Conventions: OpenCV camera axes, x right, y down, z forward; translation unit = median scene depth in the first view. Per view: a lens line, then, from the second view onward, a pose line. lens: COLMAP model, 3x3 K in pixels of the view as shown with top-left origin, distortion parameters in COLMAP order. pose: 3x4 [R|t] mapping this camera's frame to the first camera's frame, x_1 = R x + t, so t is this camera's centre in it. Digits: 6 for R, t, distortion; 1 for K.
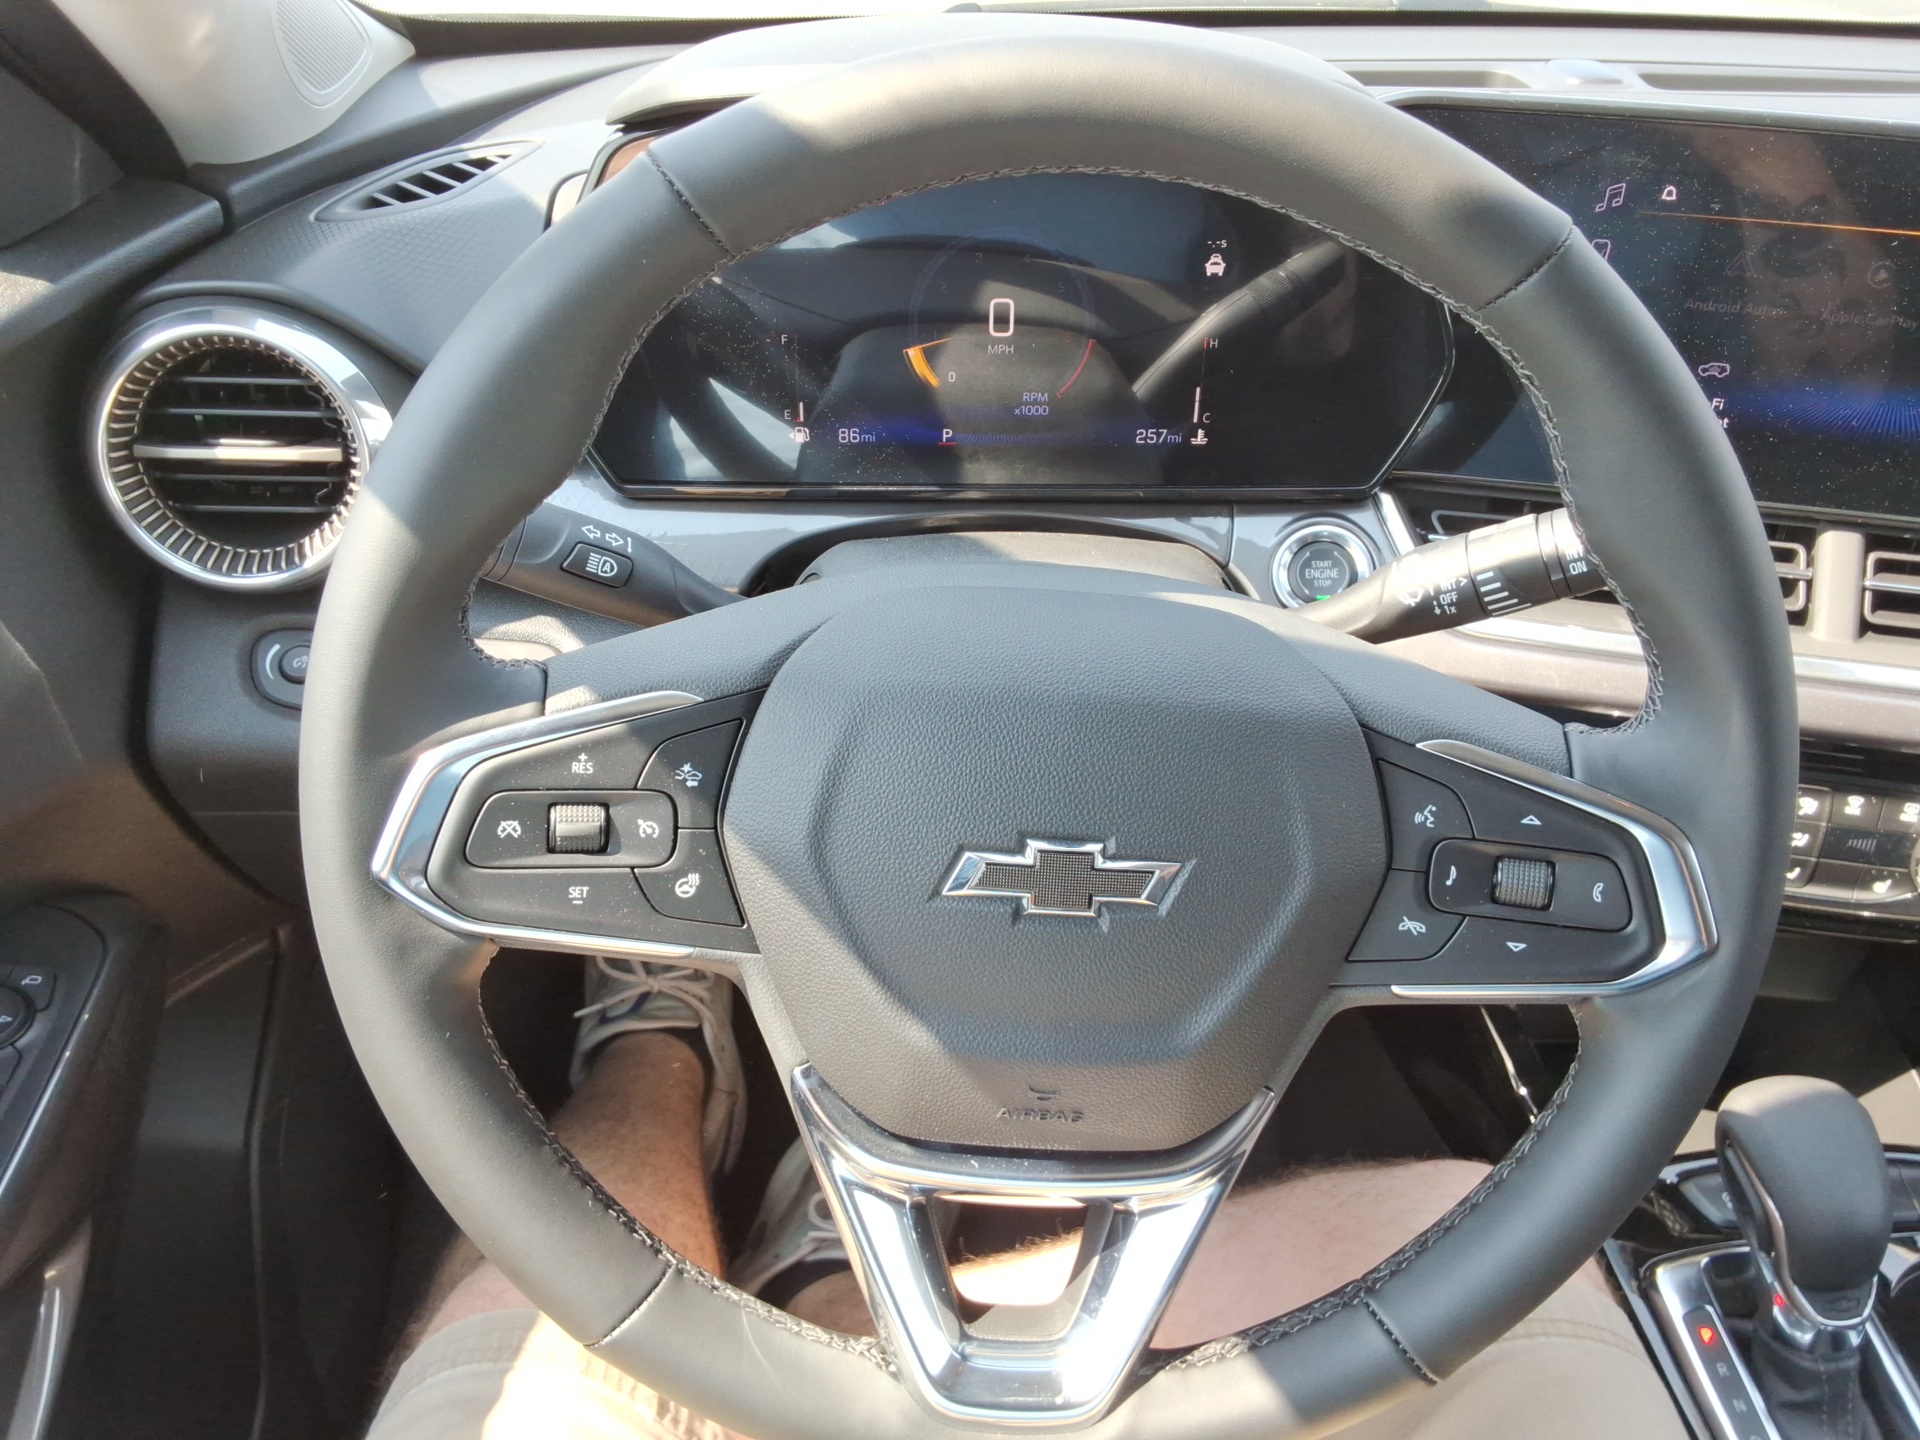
lens RADIAL K [[1539.2, 0, 977.4], [0, 1539.2, 698.7], [0, 0, 1]] dist [0.093781, -0.141770]
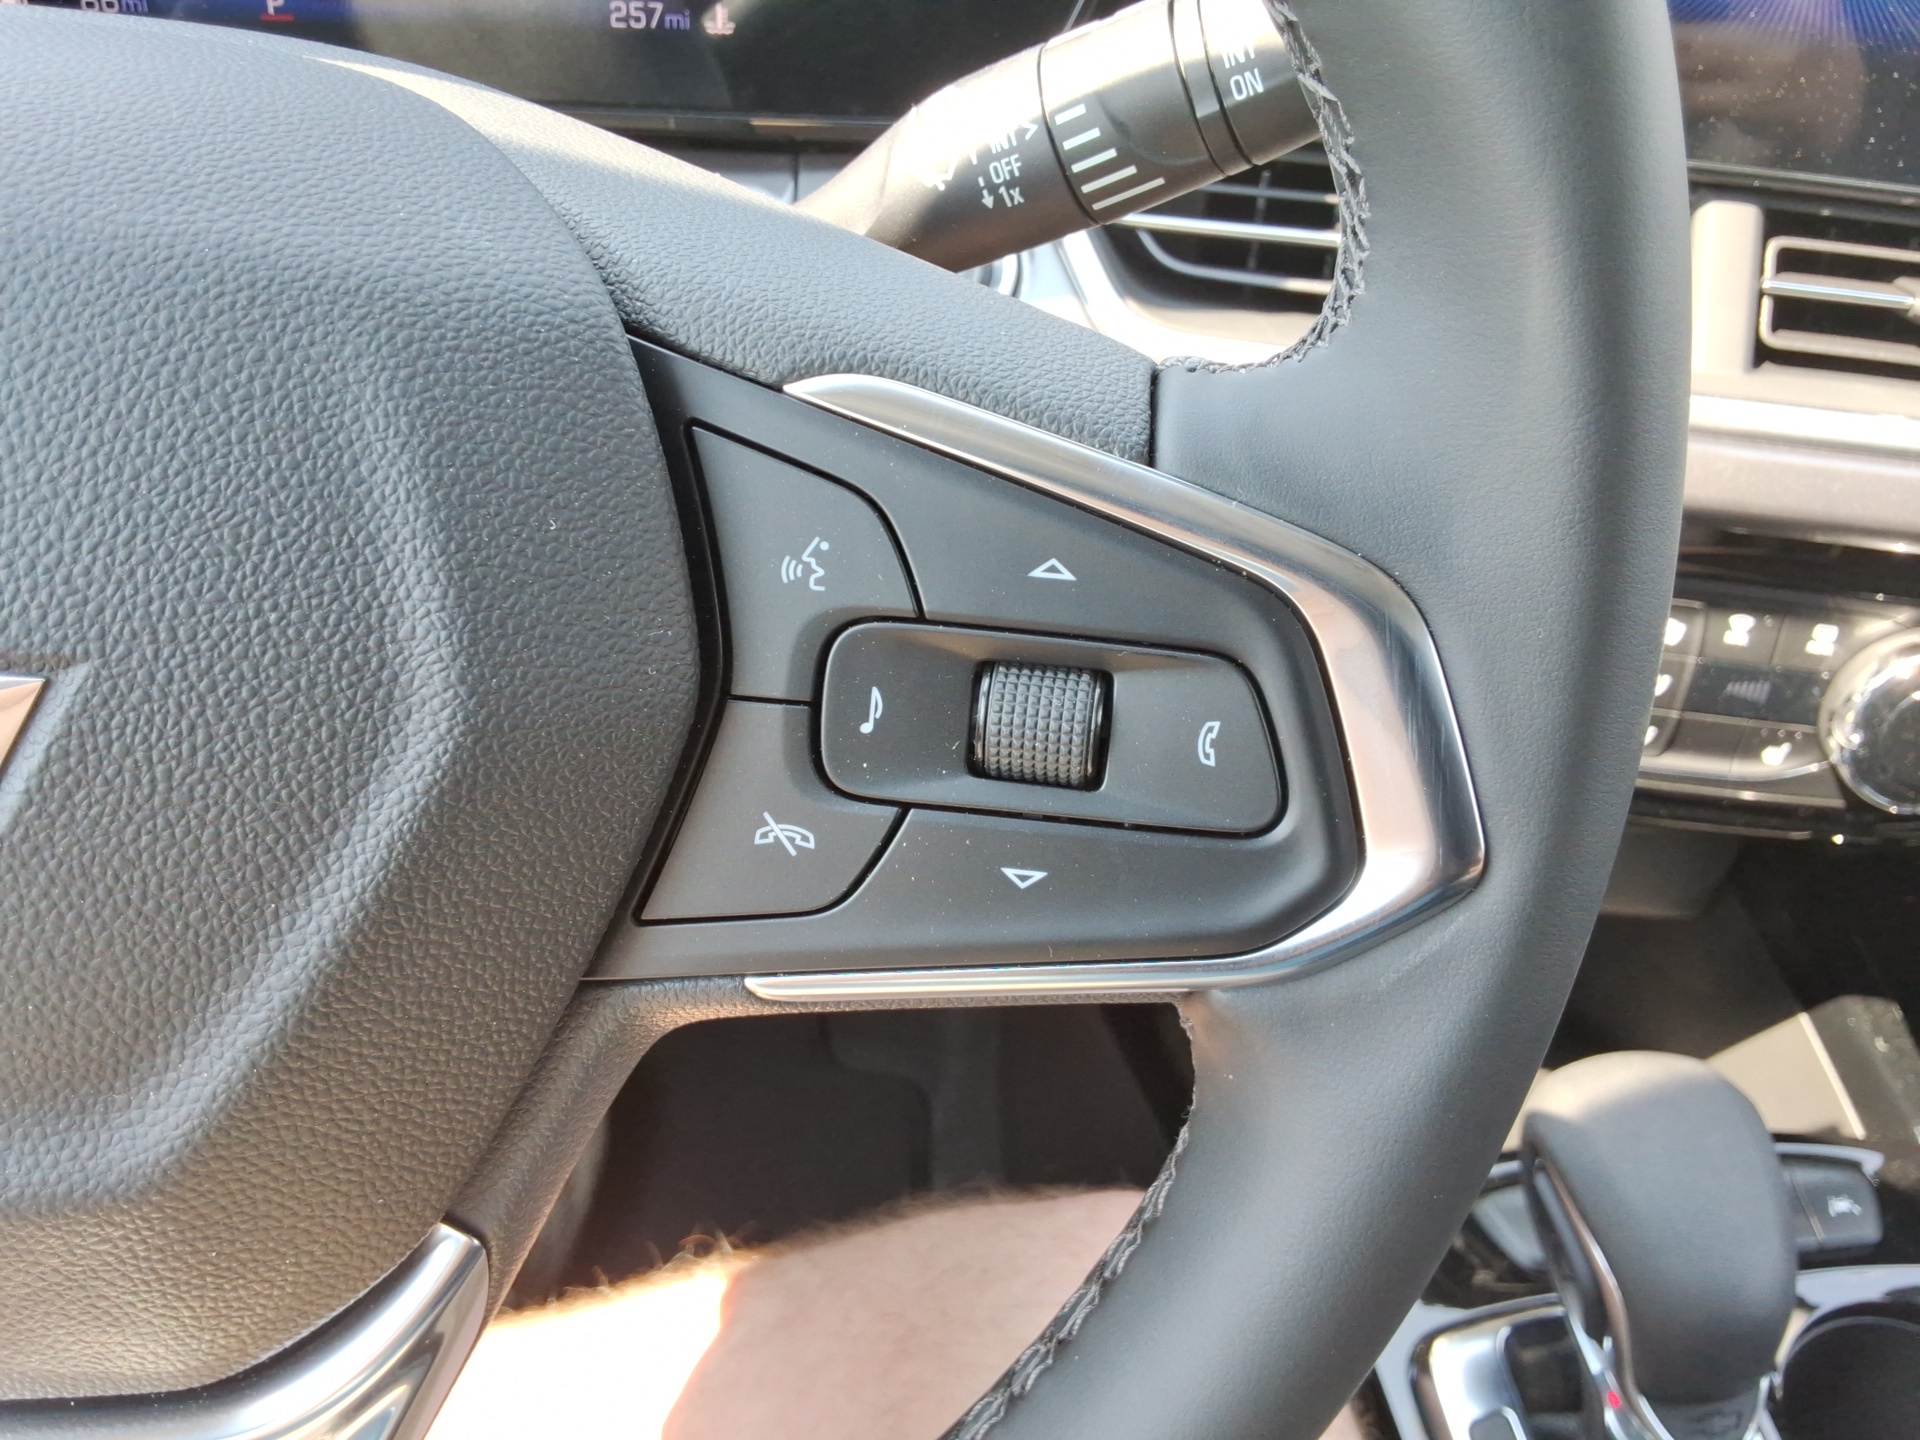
lens RADIAL K [[1539.2, 0, 967.7], [0, 1539.2, 686.8], [0, 0, 1]] dist [0.093781, -0.141770]
pose [[0.996931, -0.007731, 0.077898, 0.297386], [0.003287, 0.998368, 0.057021, 0.084211], [-0.078212, -0.056590, 0.995329, 0.589176]]
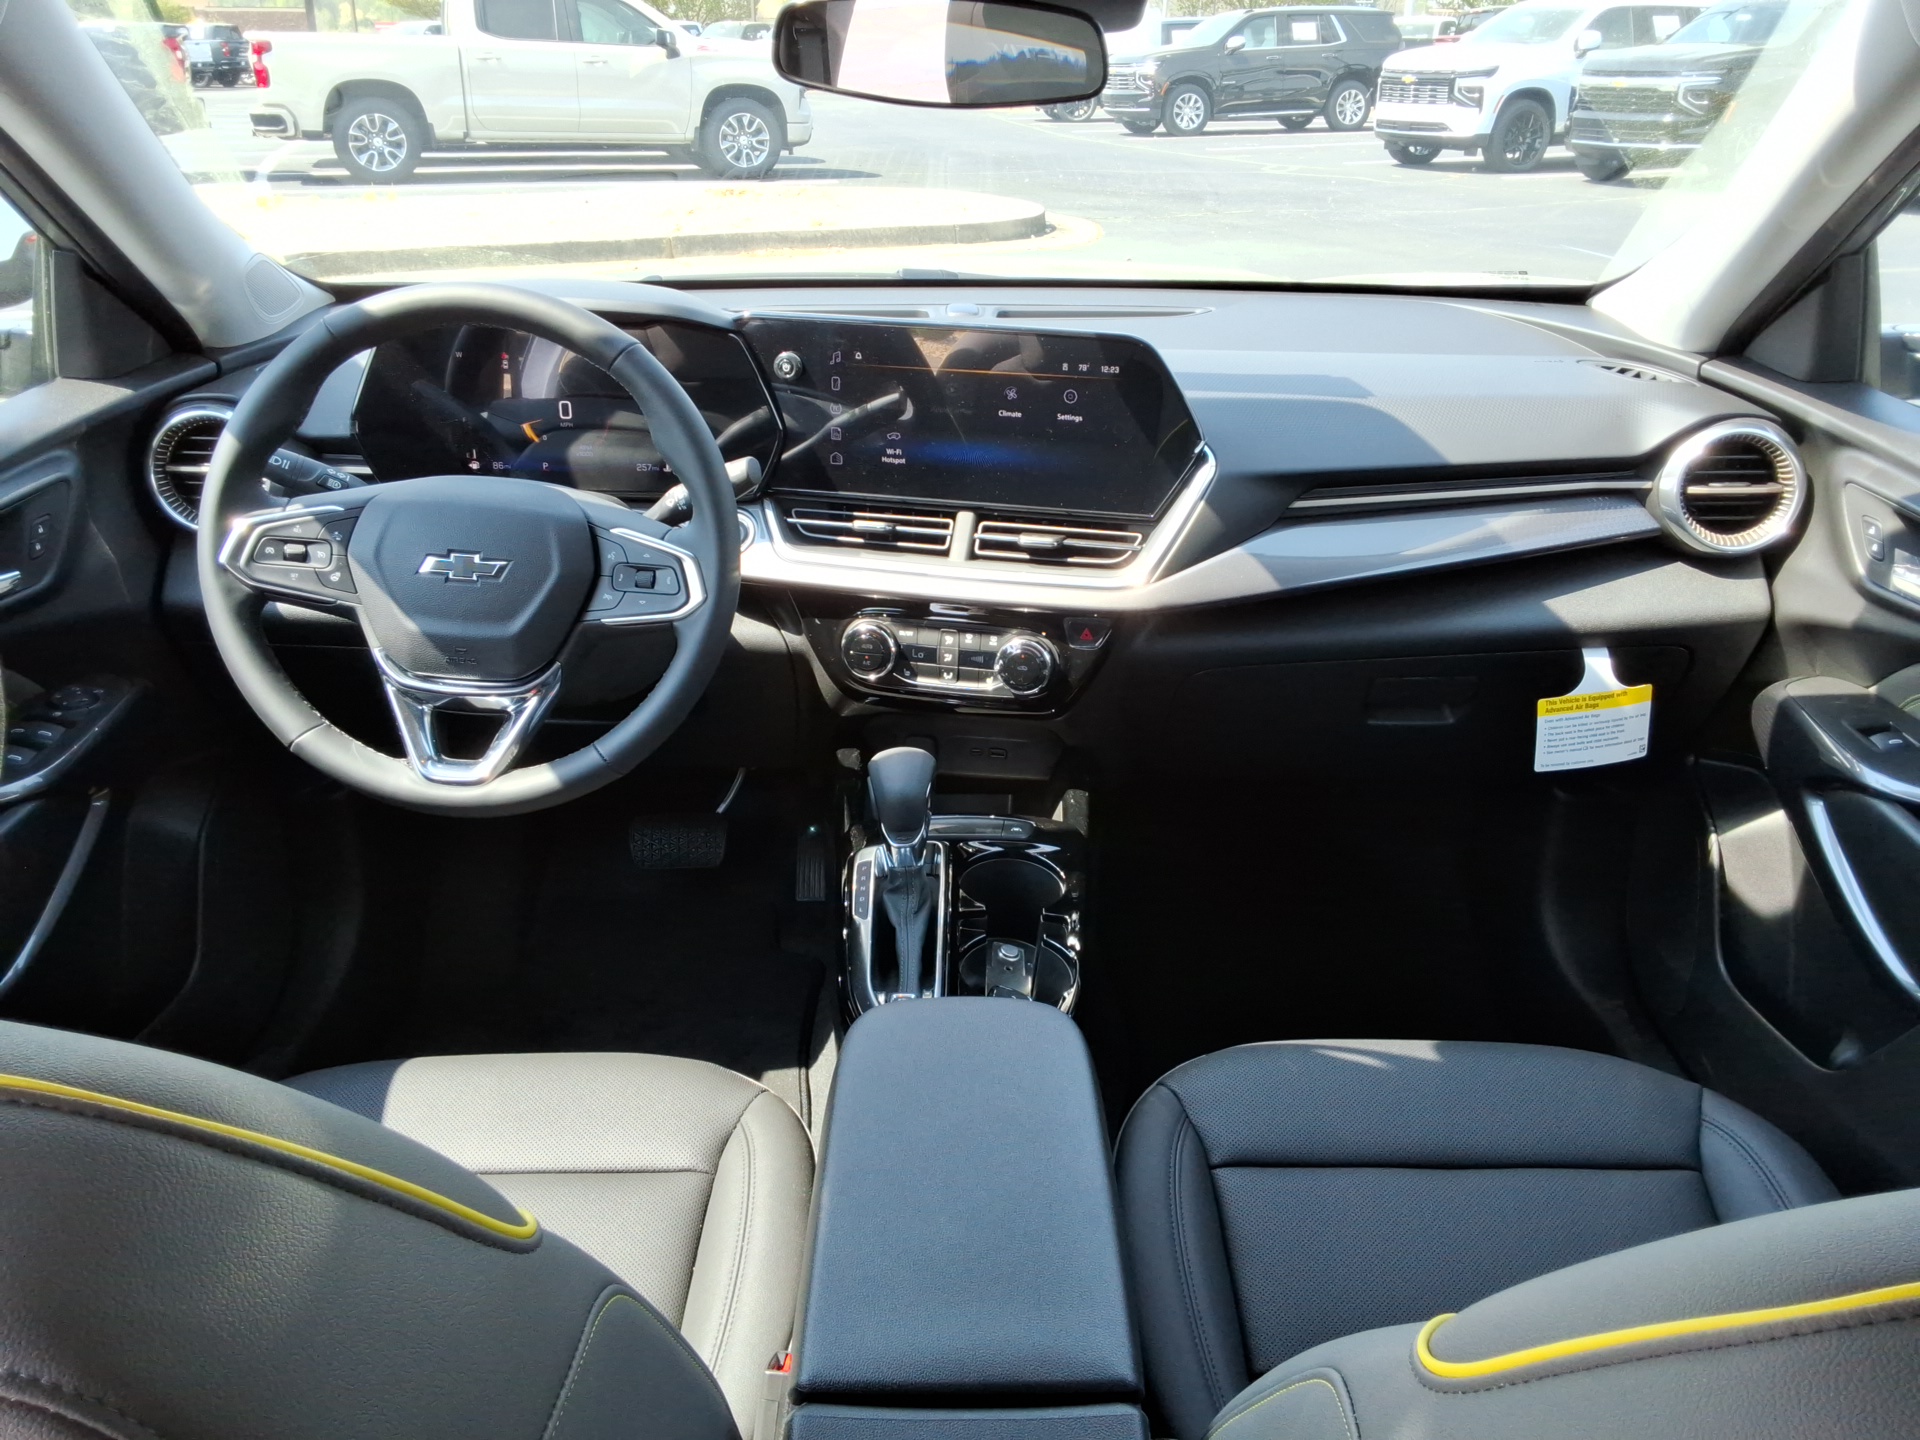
lens RADIAL K [[1539.2, 0, 990.7], [0, 1539.2, 717.0], [0, 0, 1]] dist [0.093781, -0.141770]
pose [[0.999248, 0.002489, -0.038696, 1.049124], [-0.008063, 0.989464, -0.144552, 0.735221], [0.037929, 0.144756, 0.988740, -1.603260]]
